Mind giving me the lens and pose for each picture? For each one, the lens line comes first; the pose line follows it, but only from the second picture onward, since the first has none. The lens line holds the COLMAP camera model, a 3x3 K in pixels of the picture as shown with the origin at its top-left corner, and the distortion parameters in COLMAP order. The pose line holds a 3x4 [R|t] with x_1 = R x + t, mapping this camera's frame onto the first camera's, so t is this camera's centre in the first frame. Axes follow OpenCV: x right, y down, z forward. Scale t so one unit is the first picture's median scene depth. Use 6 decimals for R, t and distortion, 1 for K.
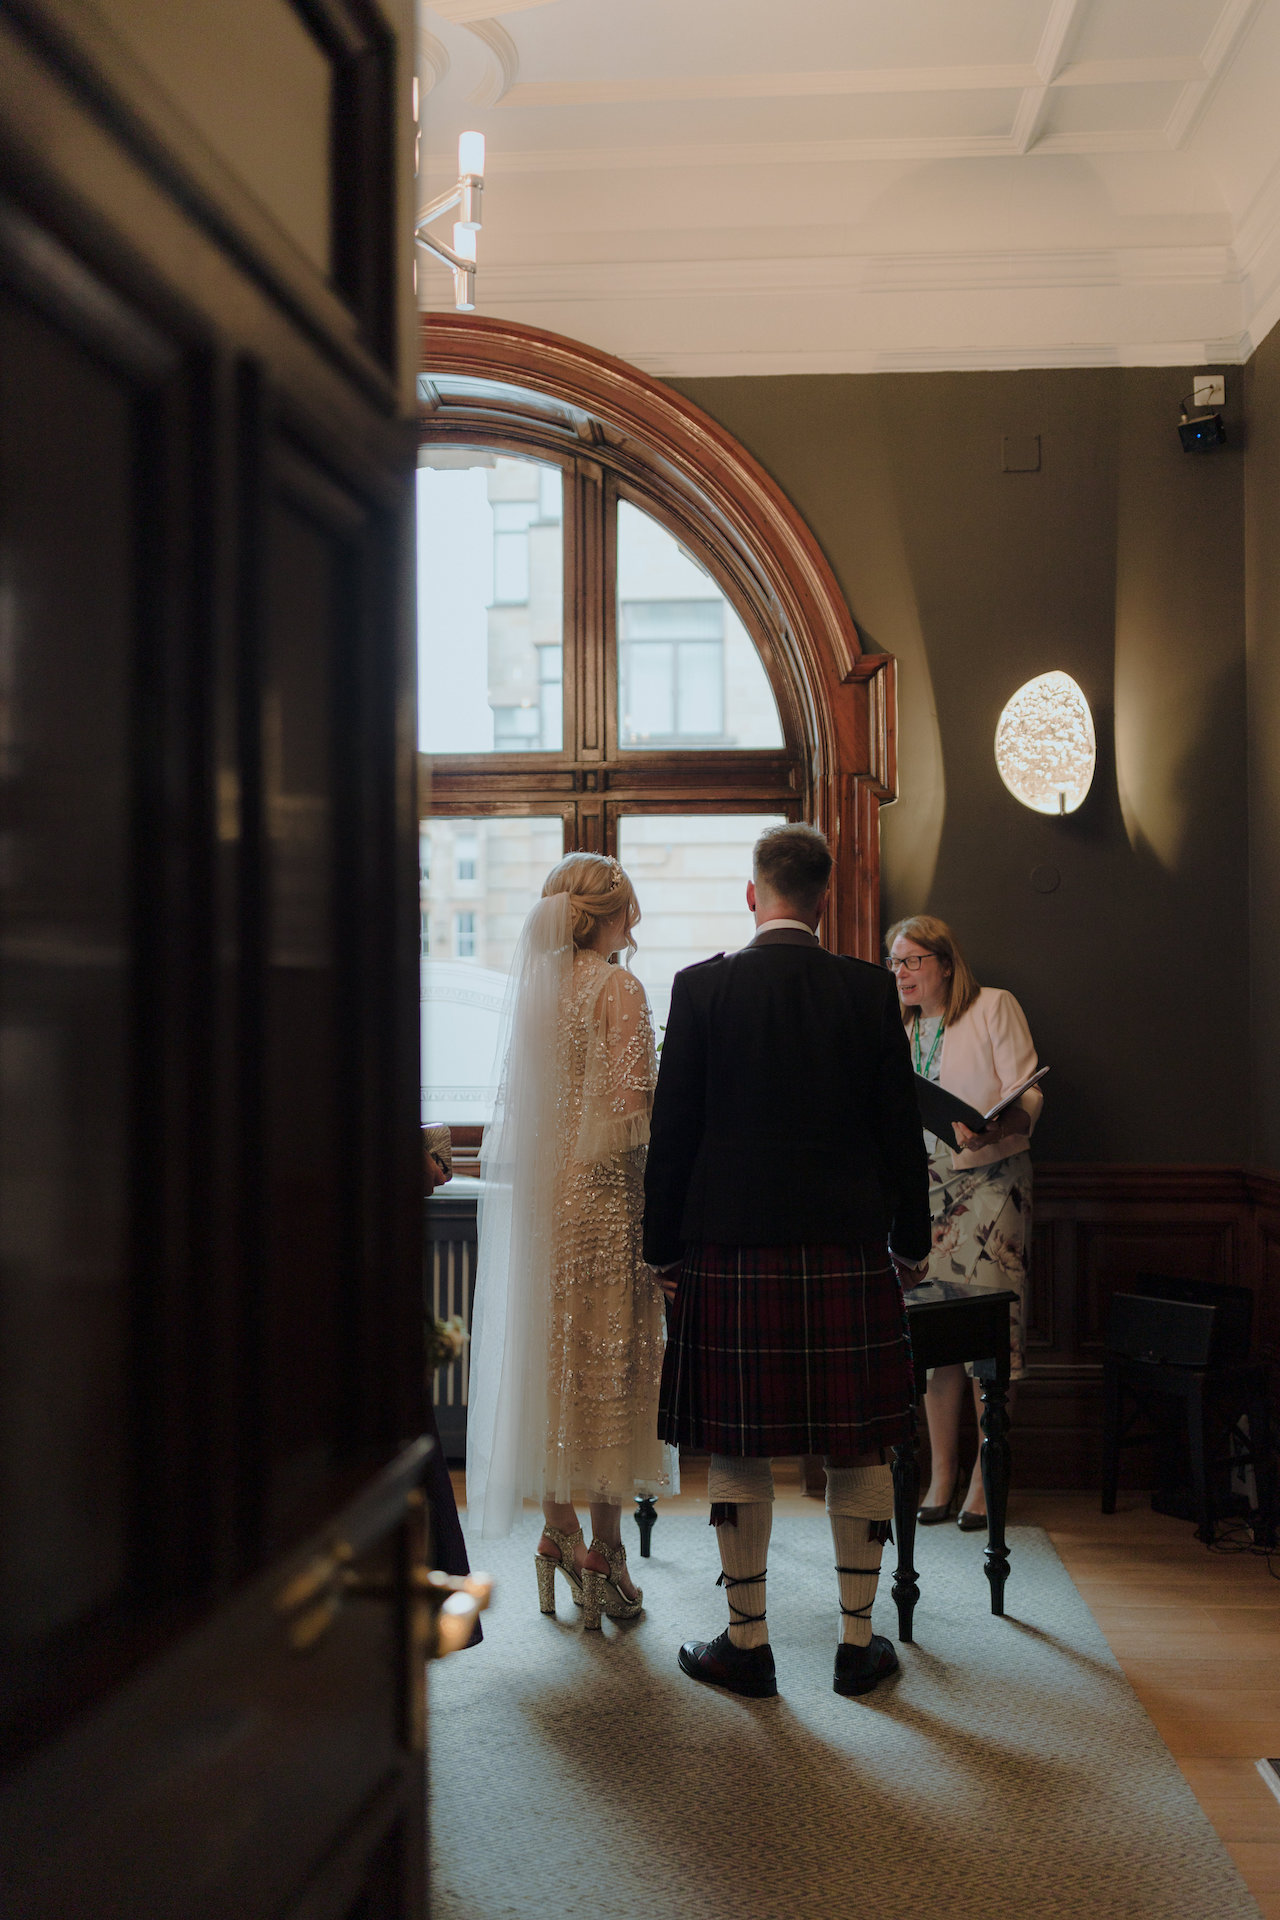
lens RADIAL K [[2171.8, 0, 696.8], [0, 2171.8, 939.0], [0, 0, 1]] dist [0.007564, 0.009940]
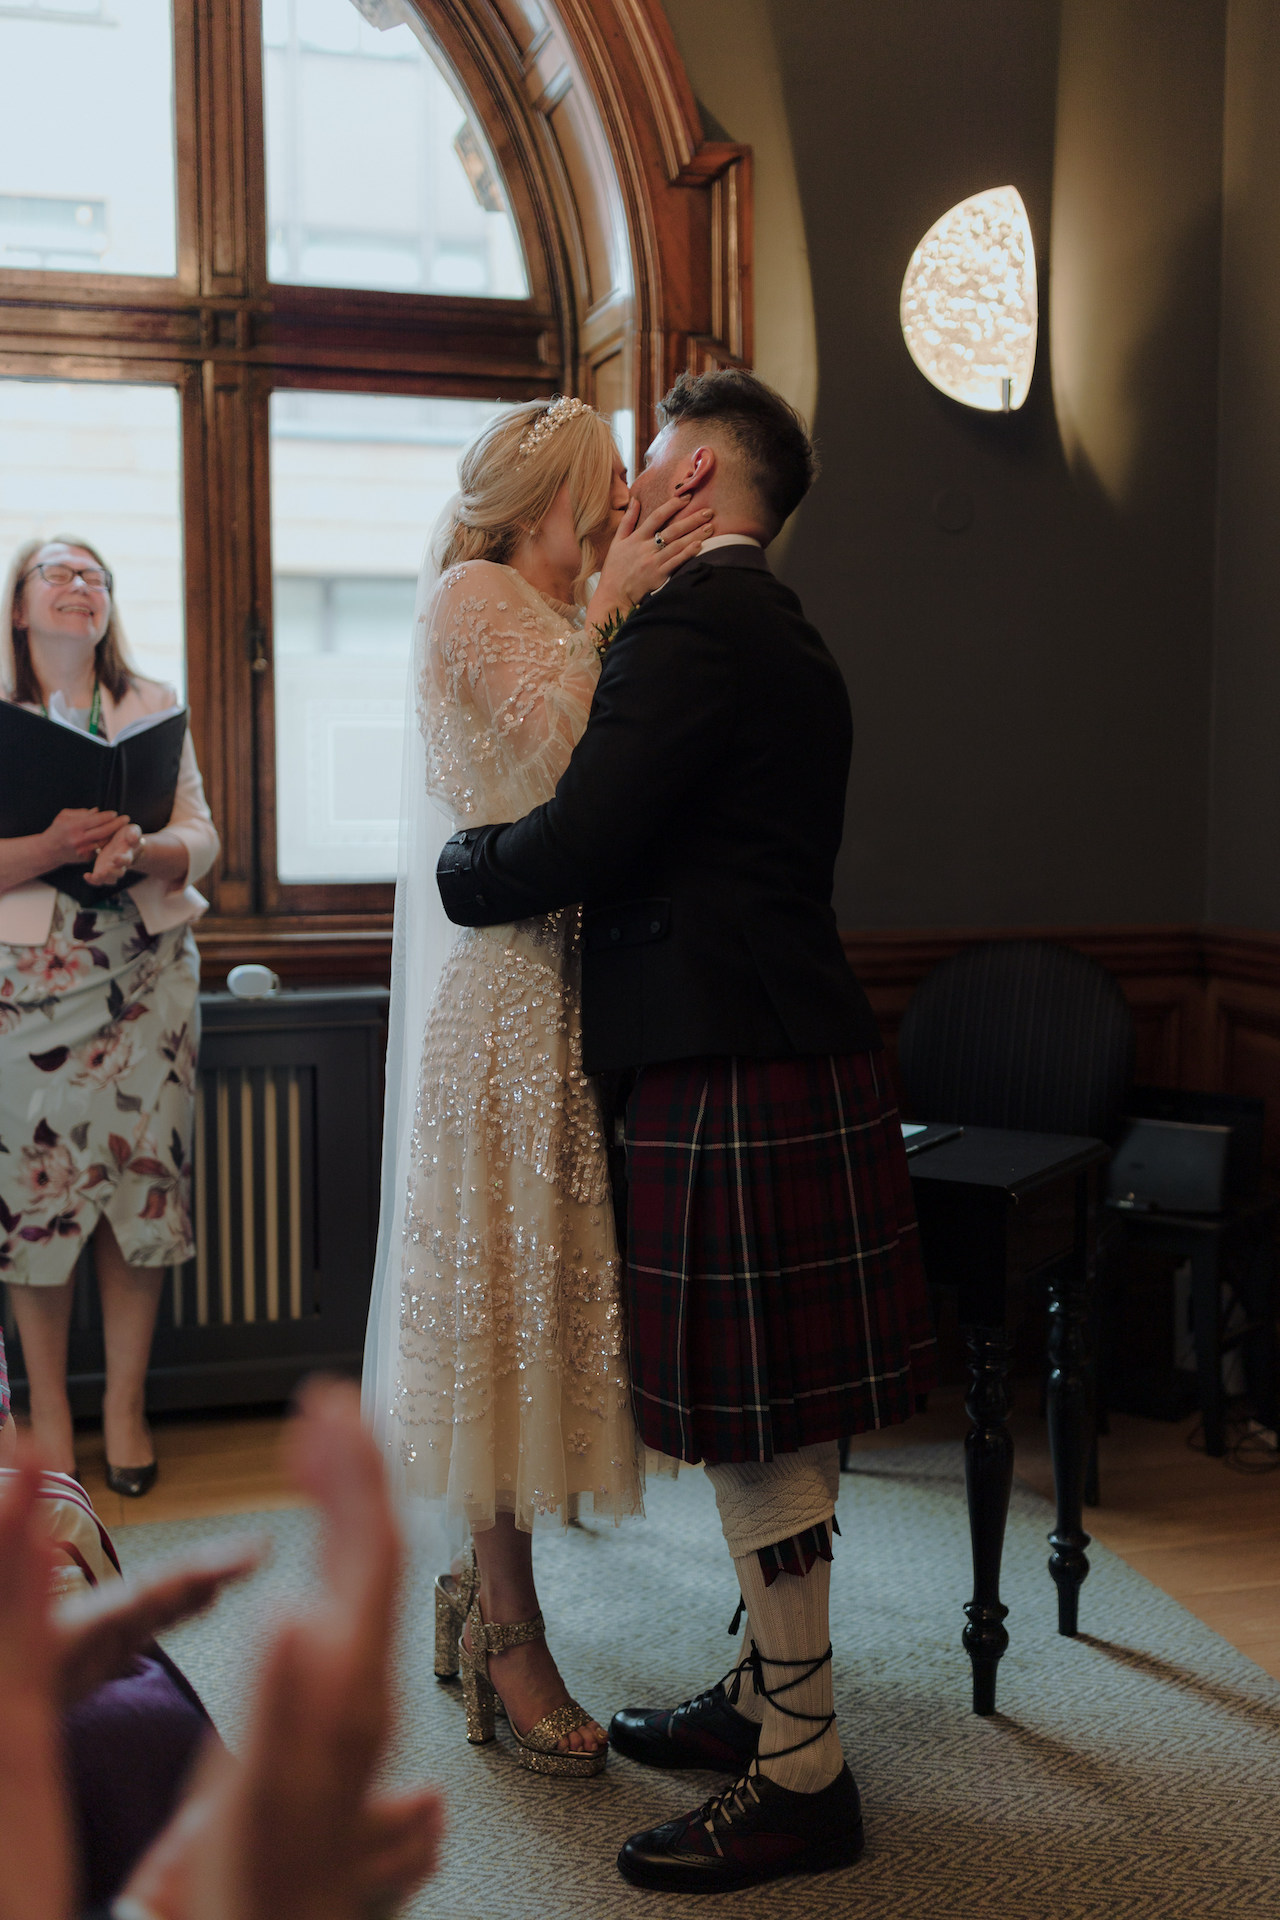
lens RADIAL K [[2171.8, 0, 696.8], [0, 2171.8, 939.0], [0, 0, 1]] dist [0.007564, 0.009940]
pose [[0.940809, -0.023219, 0.338142, -0.148709], [-0.021101, 0.991703, 0.126808, 0.020762], [-0.338281, -0.126438, 0.932513, 0.378175]]
